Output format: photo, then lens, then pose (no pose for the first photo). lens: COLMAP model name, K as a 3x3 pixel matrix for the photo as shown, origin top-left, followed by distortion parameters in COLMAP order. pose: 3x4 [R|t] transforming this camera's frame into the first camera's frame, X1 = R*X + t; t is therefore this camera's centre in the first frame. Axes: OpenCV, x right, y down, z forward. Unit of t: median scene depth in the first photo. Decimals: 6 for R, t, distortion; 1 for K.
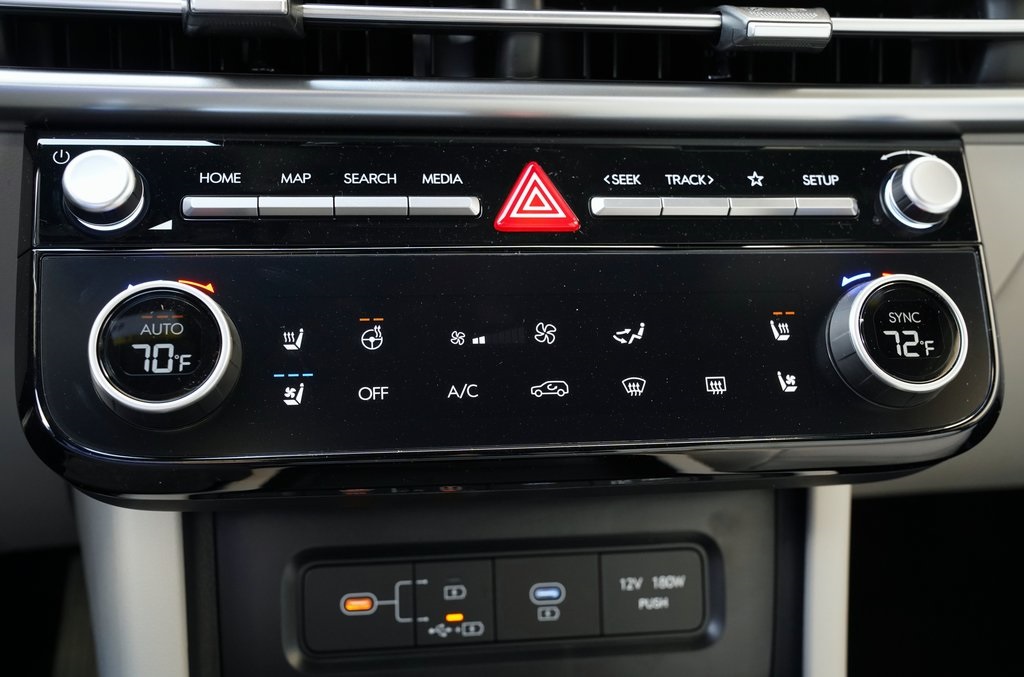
lens RADIAL K [[1096.8, 0, 512.0], [0, 1096.8, 338.5], [0, 0, 1]] dist [0.001308, 0.015217]
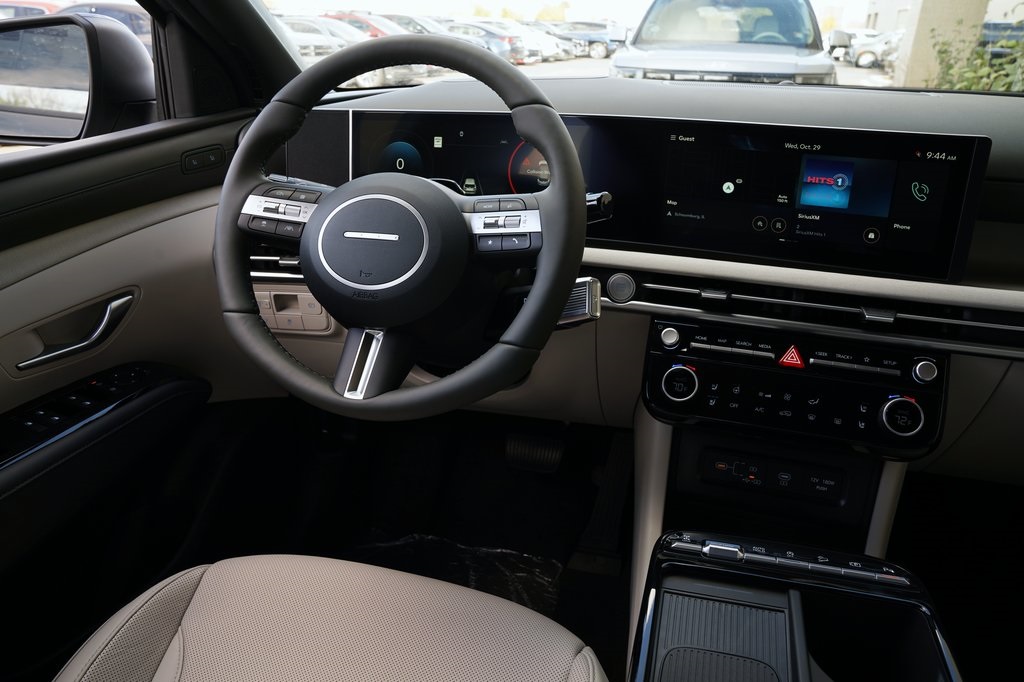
lens RADIAL K [[714.9, 0, 512.0], [0, 714.9, 341.0], [0, 0, 1]] dist [-0.127560, 0.096640]
pose [[0.879205, 0.153081, -0.451182, 0.231115], [-0.136280, 0.988214, 0.069724, -0.208245], [0.456538, 0.000186, 0.889704, -1.311135]]
